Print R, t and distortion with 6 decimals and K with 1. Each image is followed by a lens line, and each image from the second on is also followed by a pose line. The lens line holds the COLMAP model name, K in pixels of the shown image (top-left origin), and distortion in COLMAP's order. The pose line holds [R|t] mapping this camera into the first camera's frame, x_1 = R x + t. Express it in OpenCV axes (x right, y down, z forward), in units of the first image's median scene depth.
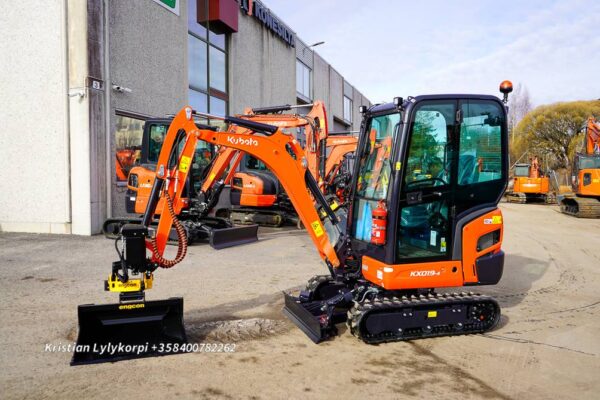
lens RADIAL K [[469.4, 0, 299.5], [0, 469.4, 199.2], [0, 0, 1]] dist [-0.013001, 0.004375]
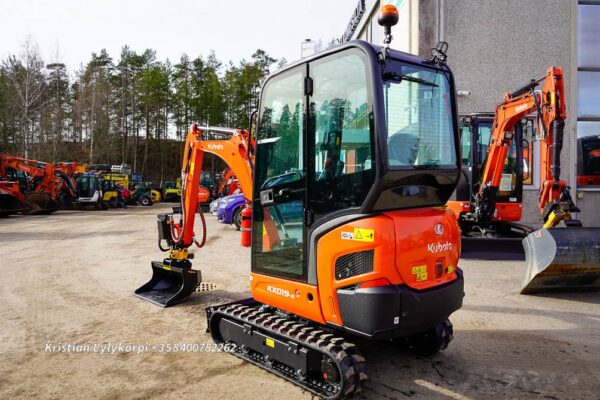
lens RADIAL K [[469.4, 0, 298.9], [0, 469.4, 198.3], [0, 0, 1]] dist [-0.013001, 0.004375]
pose [[0.403349, 0.016613, -0.914896, 1.086522], [-0.031375, 0.999498, 0.004317, -0.006387], [0.914508, 0.026963, 0.403668, 0.752532]]
